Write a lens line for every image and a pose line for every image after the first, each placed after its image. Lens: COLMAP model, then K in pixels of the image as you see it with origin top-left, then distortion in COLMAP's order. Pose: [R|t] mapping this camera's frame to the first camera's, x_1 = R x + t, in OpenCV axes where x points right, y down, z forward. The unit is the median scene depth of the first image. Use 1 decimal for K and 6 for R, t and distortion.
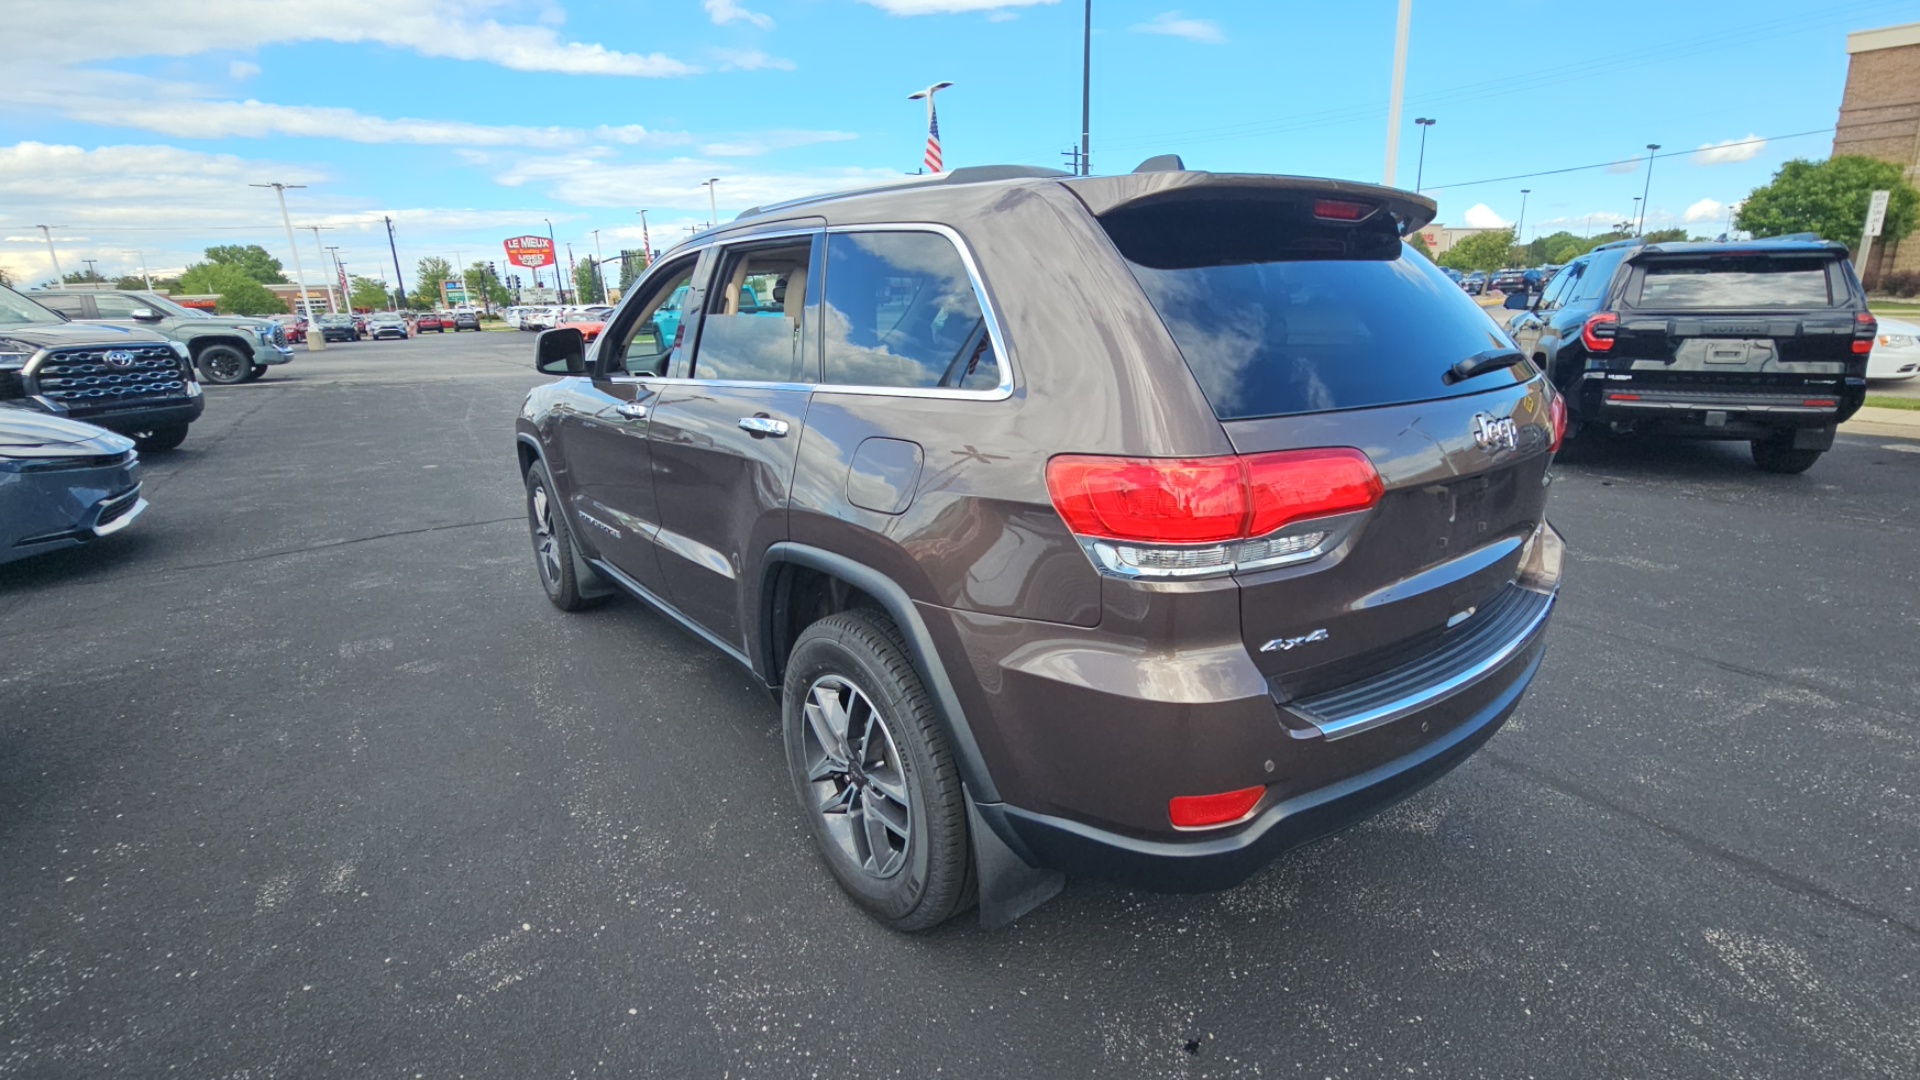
lens RADIAL K [[862.2, 0, 984.7], [0, 862.2, 540.6], [0, 0, 1]] dist [0.012381, -0.008974]
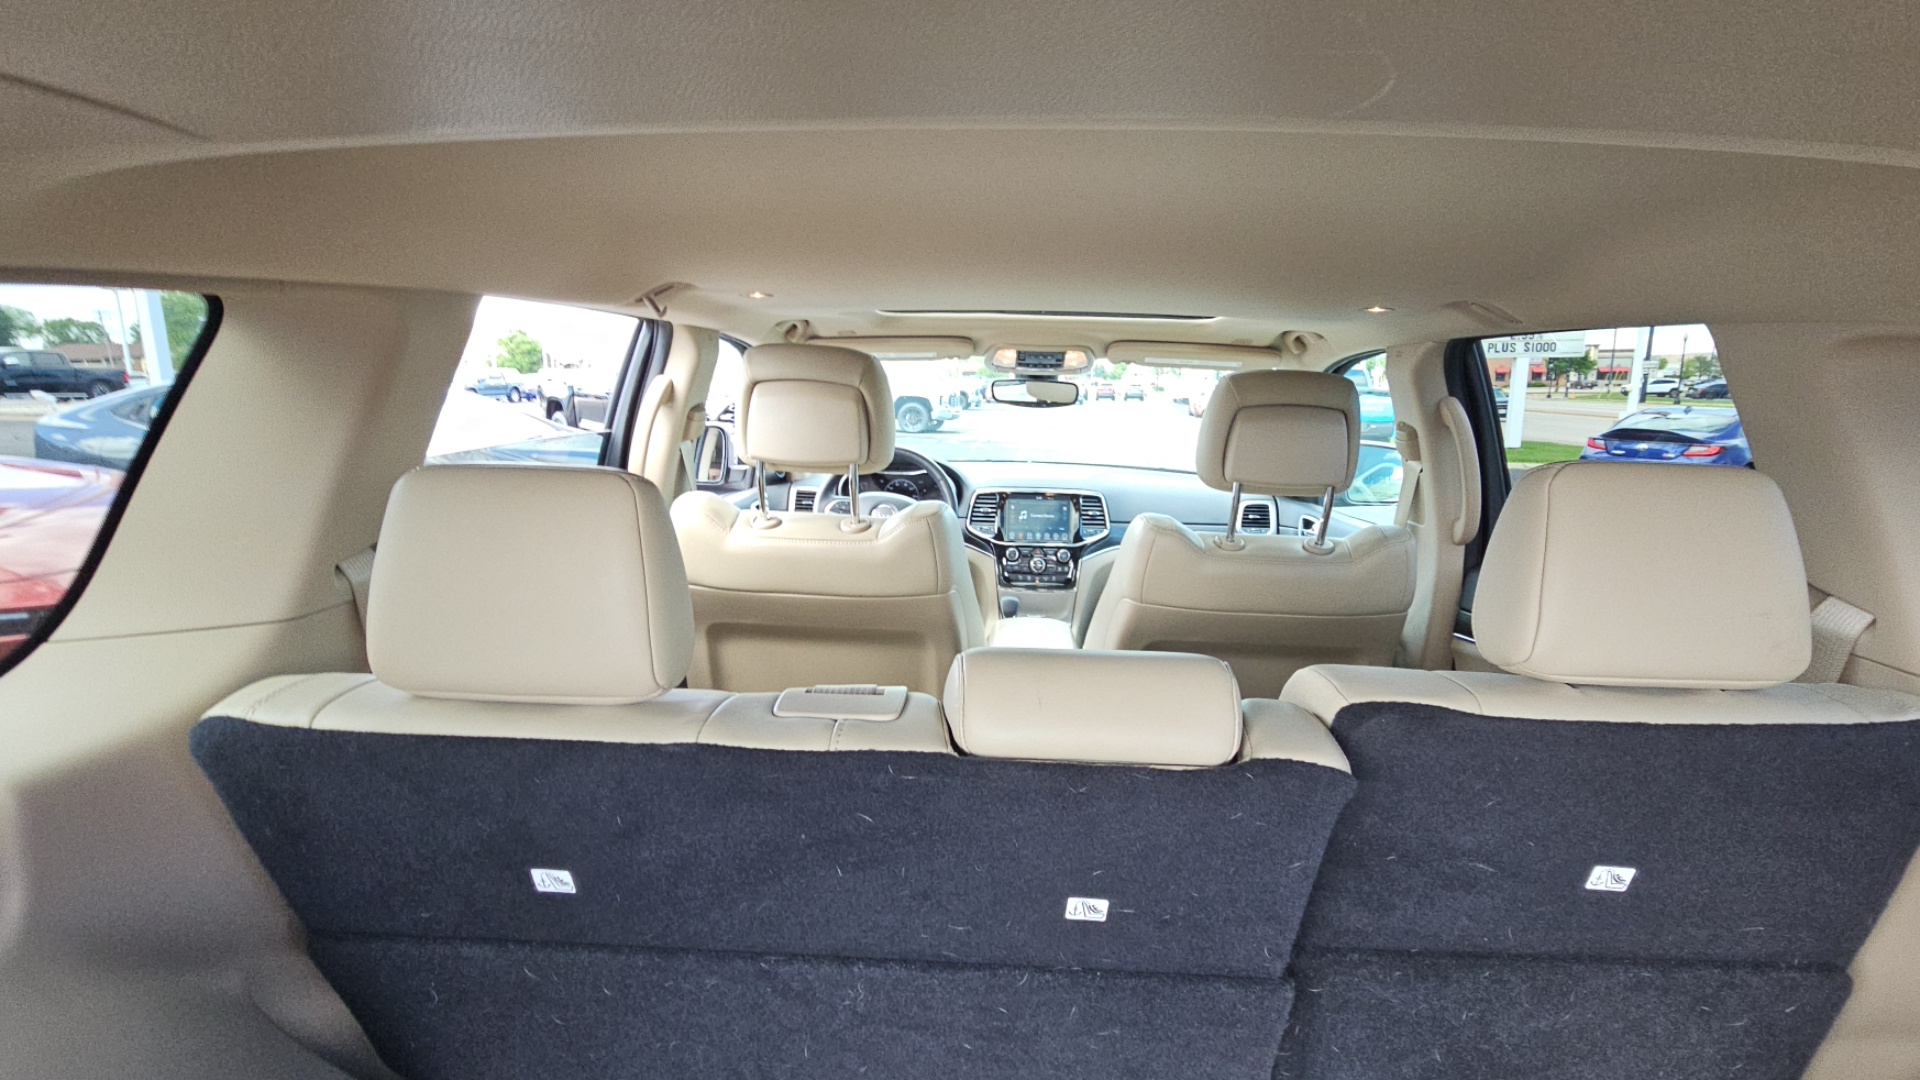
lens RADIAL K [[862.2, 0, 979.7], [0, 862.2, 546.6], [0, 0, 1]] dist [0.012381, -0.008974]
pose [[0.751322, 0.158000, -0.640743, 0.026402], [-0.207316, 0.978272, -0.001863, -0.026434], [0.626526, 0.134236, 0.767753, 0.082142]]
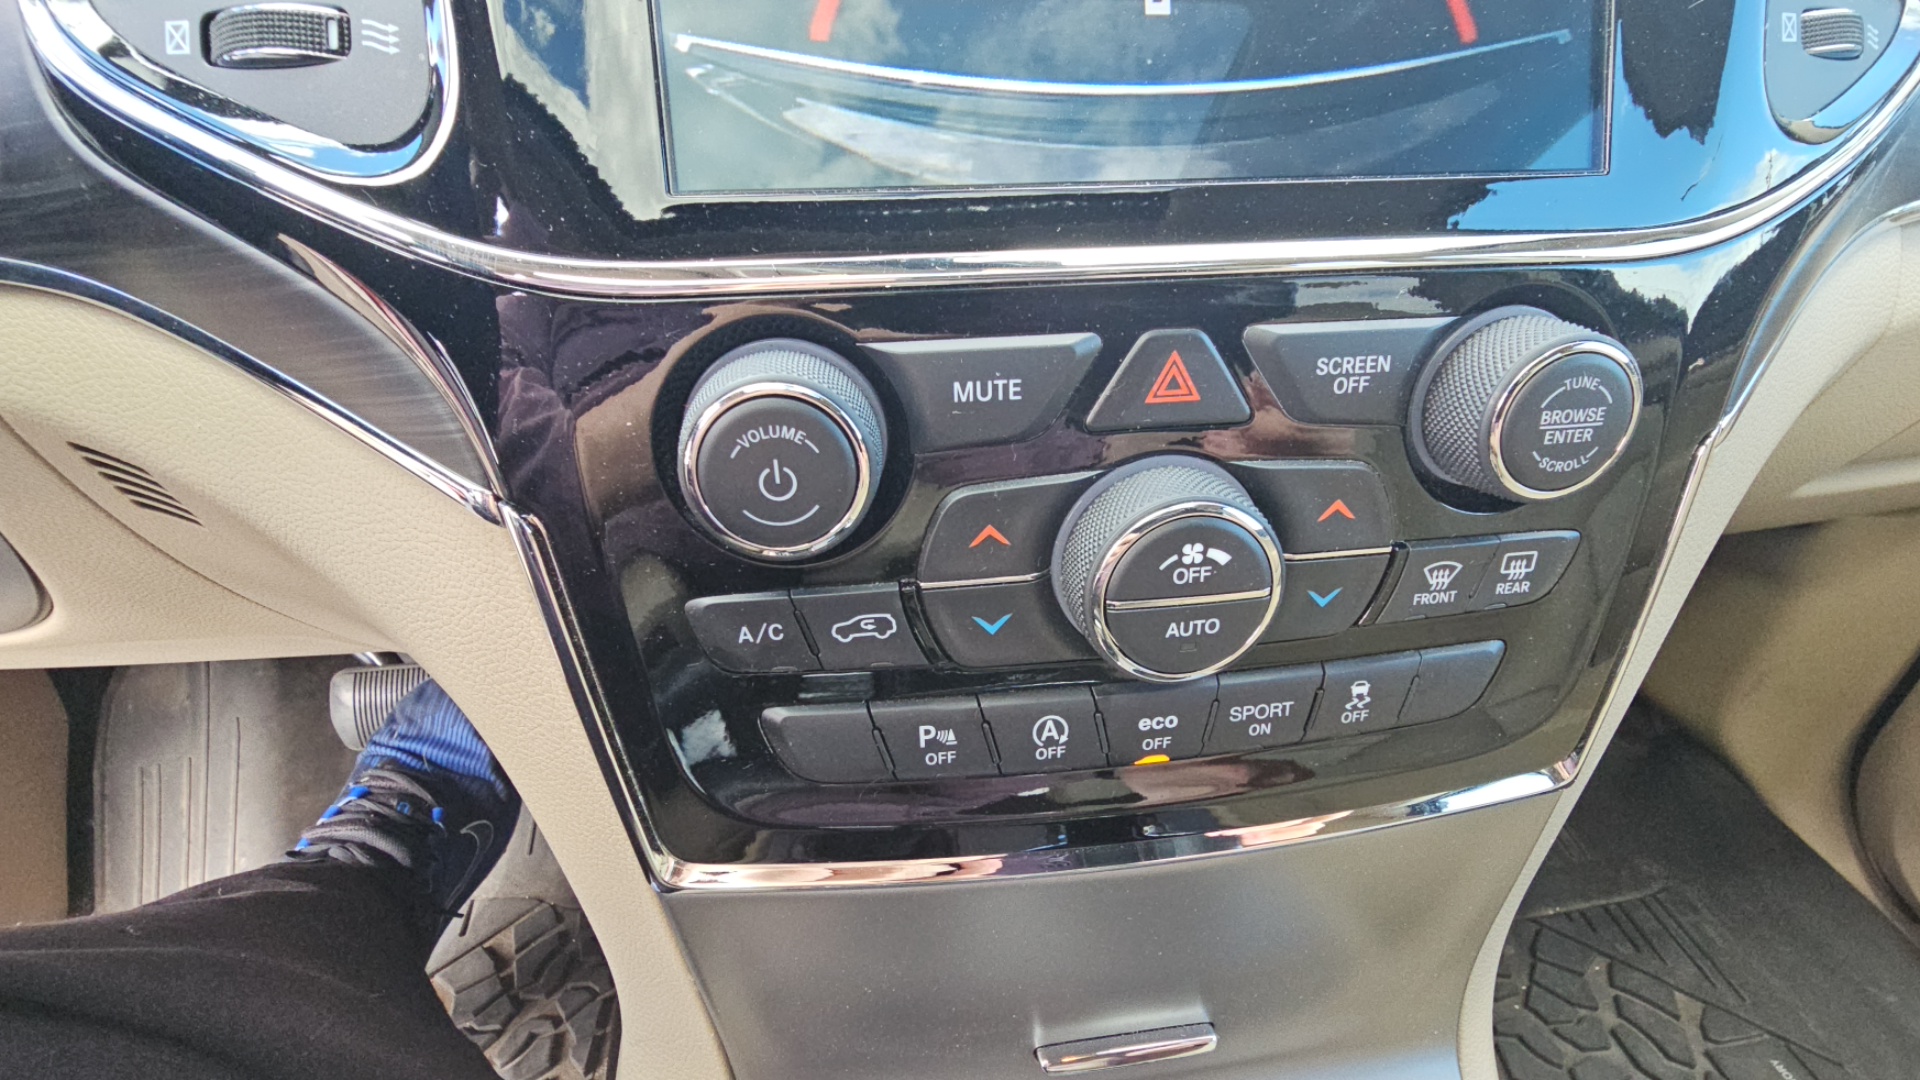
lens RADIAL K [[862.2, 0, 975.5], [0, 862.2, 536.2], [0, 0, 1]] dist [0.012381, -0.008974]
pose [[0.852692, 0.297726, -0.429273, -0.031315], [-0.156408, 0.929510, 0.333988, -0.028316], [0.498450, -0.217647, 0.839153, 0.157627]]
